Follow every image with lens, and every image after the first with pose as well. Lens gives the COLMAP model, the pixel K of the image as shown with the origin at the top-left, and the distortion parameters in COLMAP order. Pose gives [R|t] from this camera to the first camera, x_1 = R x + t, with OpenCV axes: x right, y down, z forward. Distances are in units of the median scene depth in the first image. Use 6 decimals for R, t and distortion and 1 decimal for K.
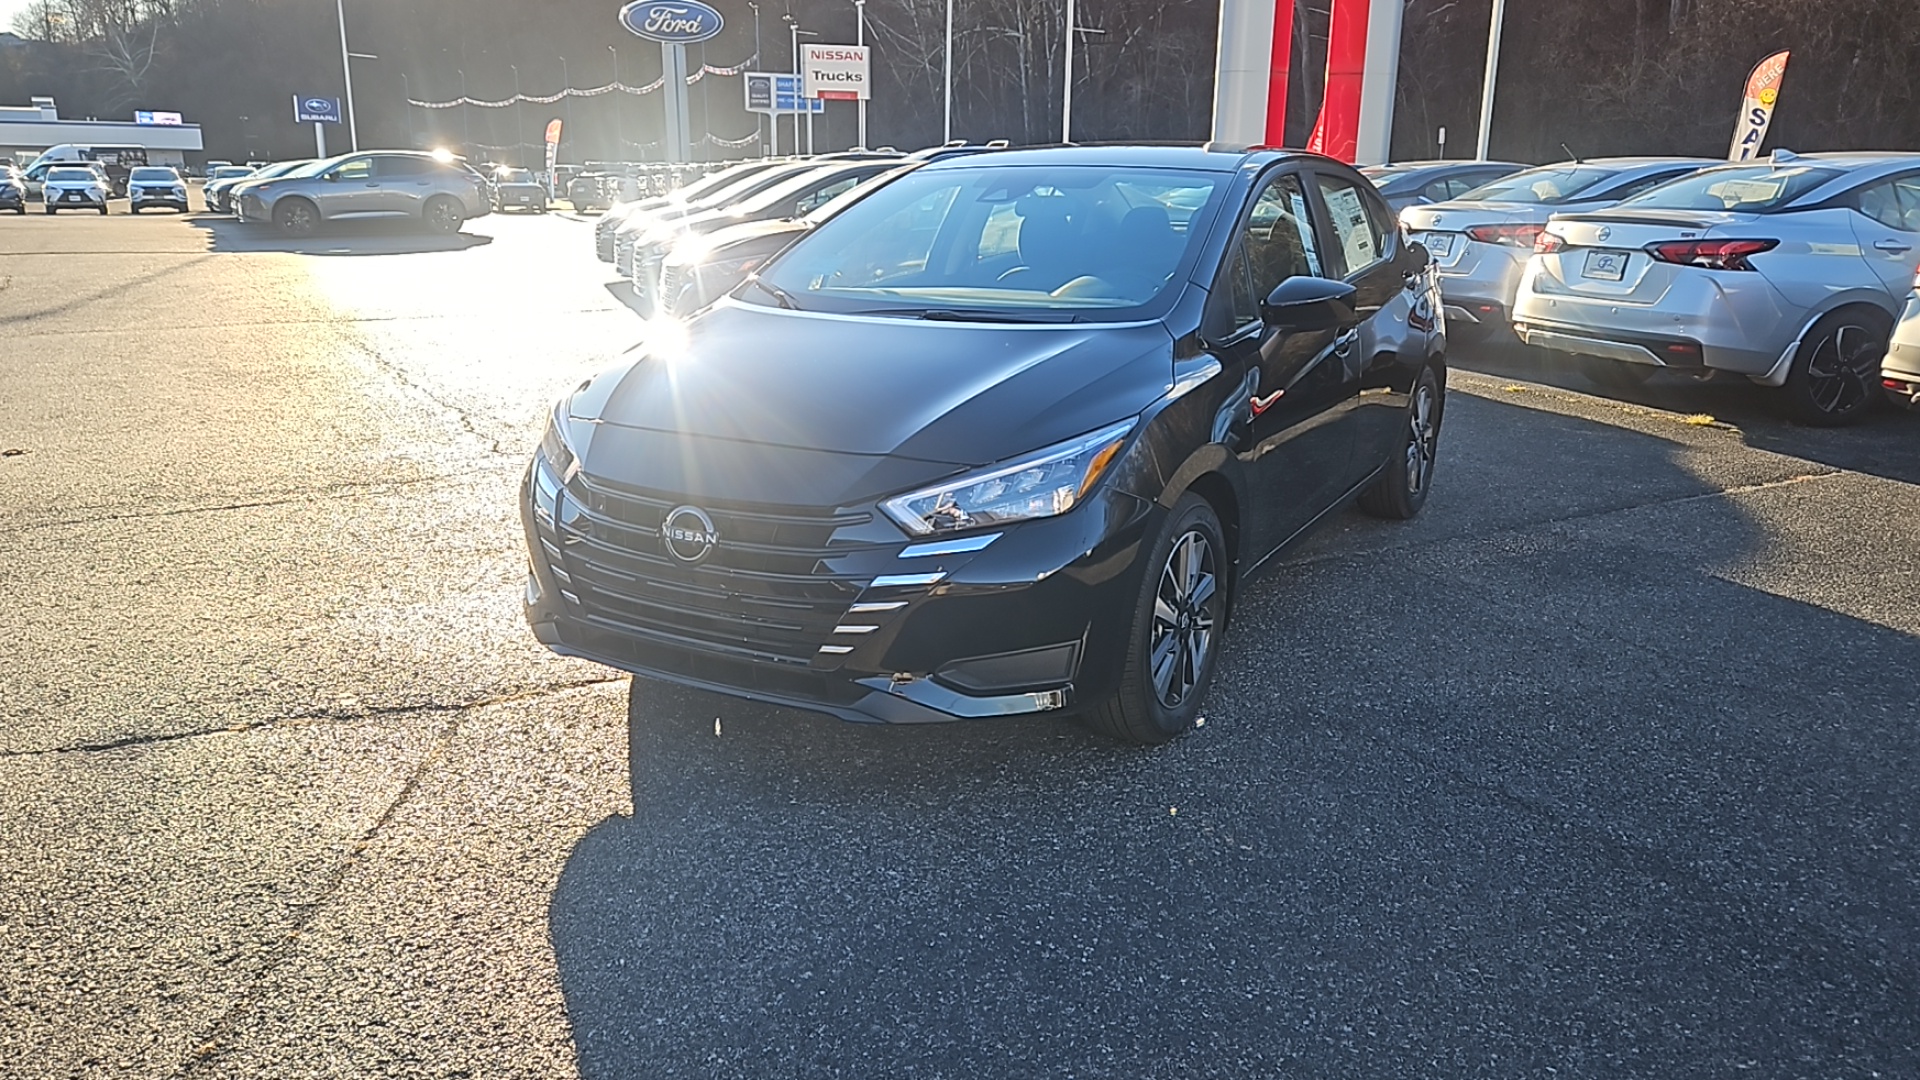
lens RADIAL K [[1374.7, 0, 960.0], [0, 1374.7, 540.0], [0, 0, 1]] dist [0.057366, -0.055628]
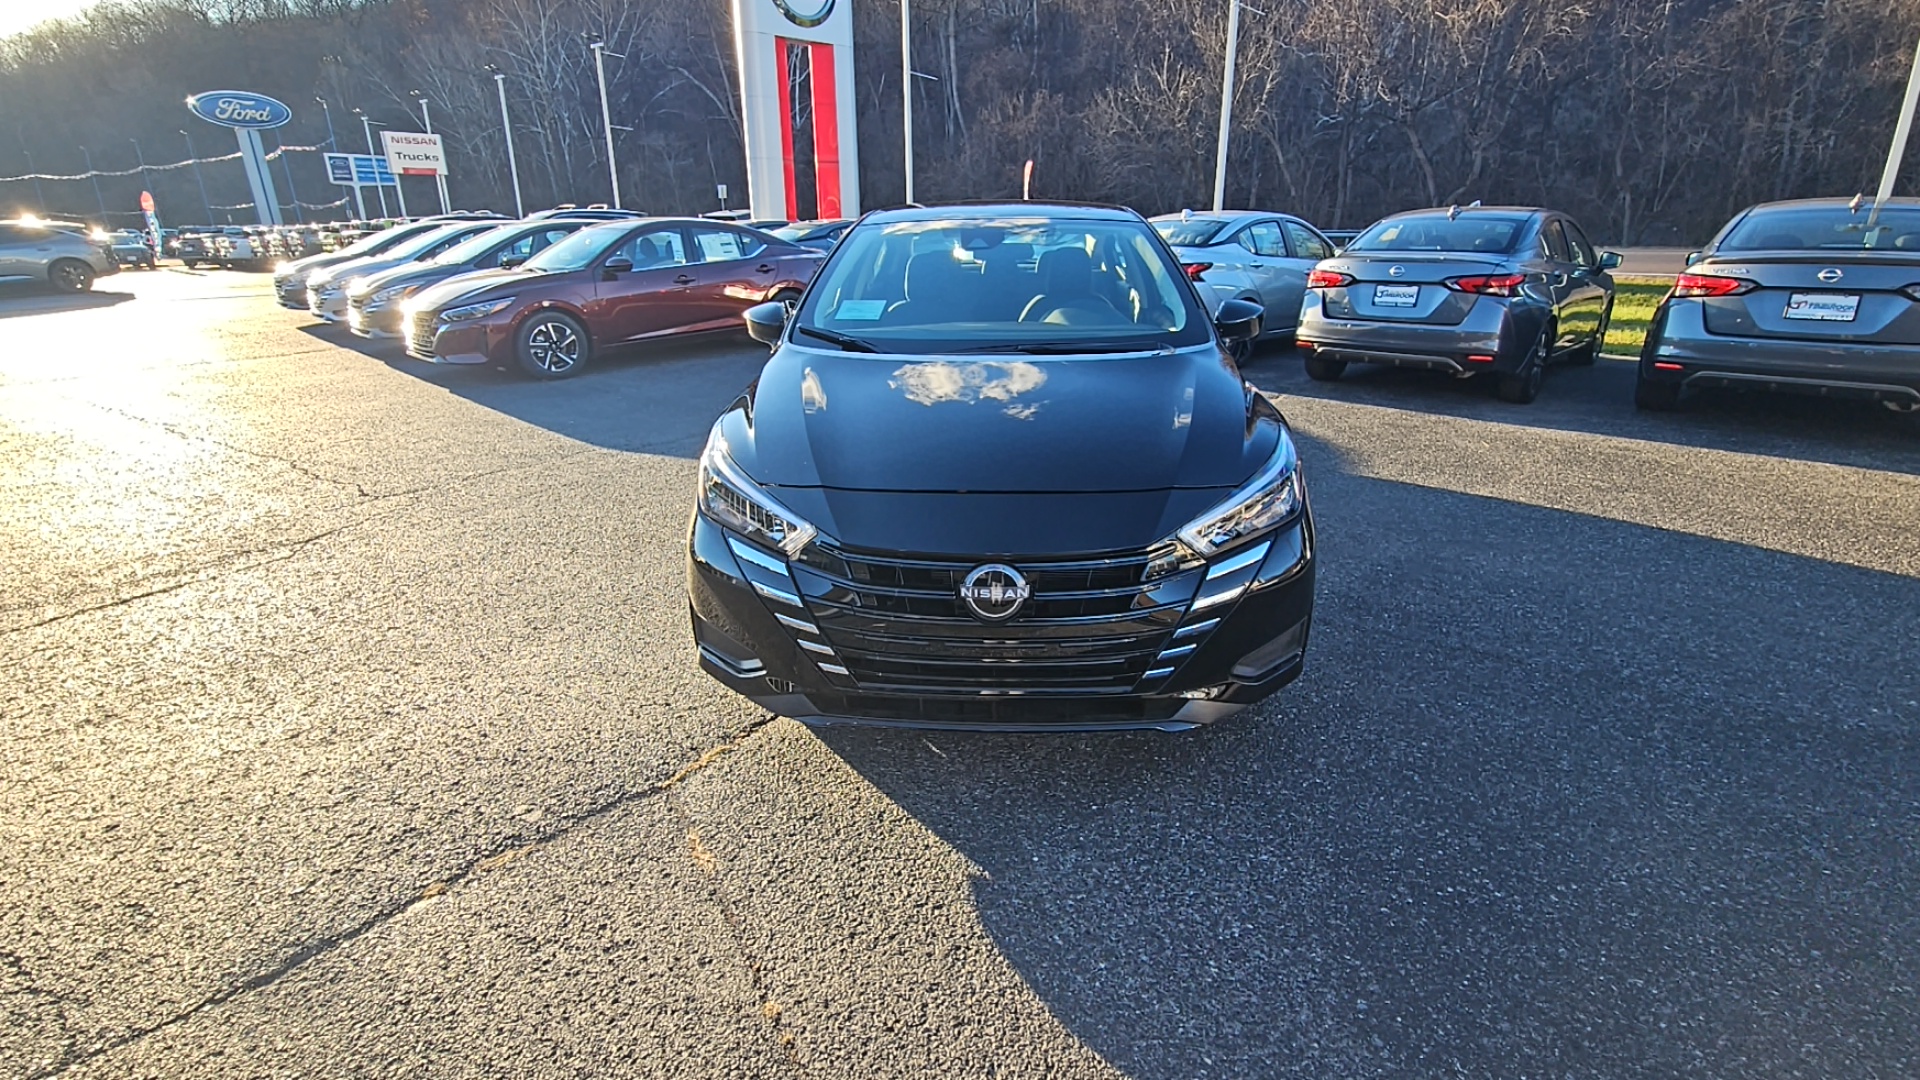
lens RADIAL K [[846.8, 0, 961.5], [0, 846.8, 530.3], [0, 0, 1]] dist [-0.000420, -0.000249]
pose [[0.892947, -0.165786, 0.418521, -0.119493], [0.129379, 0.985004, 0.114143, -0.031271], [-0.431168, -0.047776, 0.901006, 0.113011]]
